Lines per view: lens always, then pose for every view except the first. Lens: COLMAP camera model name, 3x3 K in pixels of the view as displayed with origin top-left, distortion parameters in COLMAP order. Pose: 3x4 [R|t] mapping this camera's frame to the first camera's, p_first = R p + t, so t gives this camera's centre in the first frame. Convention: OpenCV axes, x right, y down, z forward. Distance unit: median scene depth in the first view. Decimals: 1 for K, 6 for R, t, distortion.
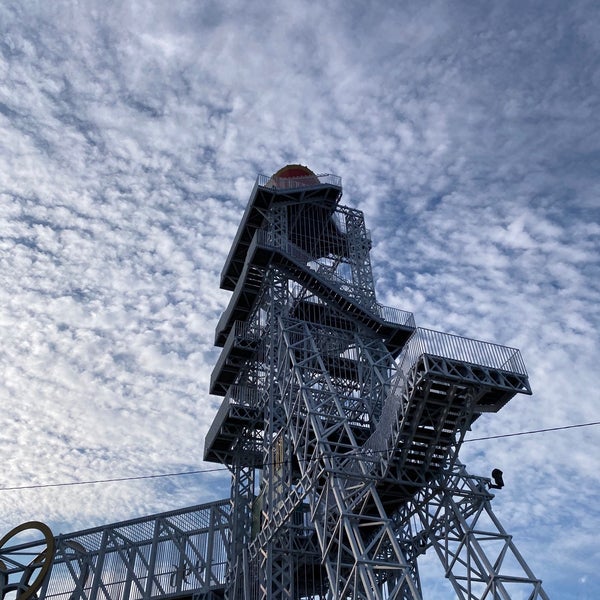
lens RADIAL K [[619.2, 0, 302.2], [0, 619.2, 287.8], [0, 0, 1]] dist [0.035132, 0.000000]
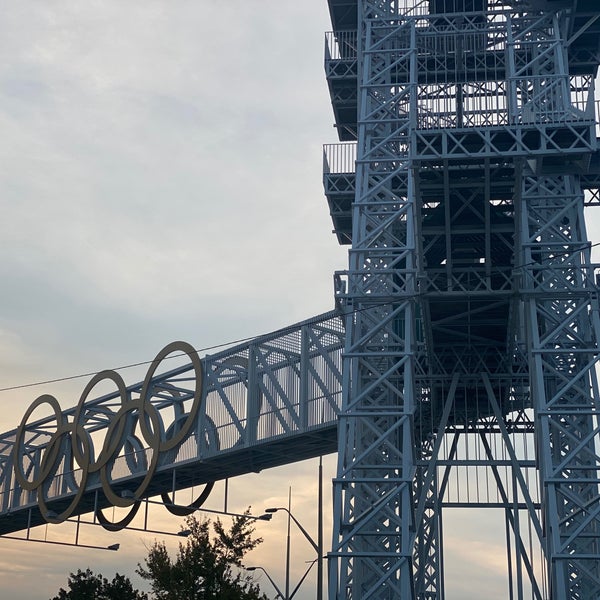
lens RADIAL K [[1215.3, 0, 301.5], [0, 1215.3, 275.7], [0, 0, 1]] dist [0.139292, 0.000000]
pose [[0.882375, -0.127999, -0.452803, 0.428065], [0.294089, 0.901207, 0.318336, -0.134930], [0.367323, -0.414056, 0.832846, -0.143341]]
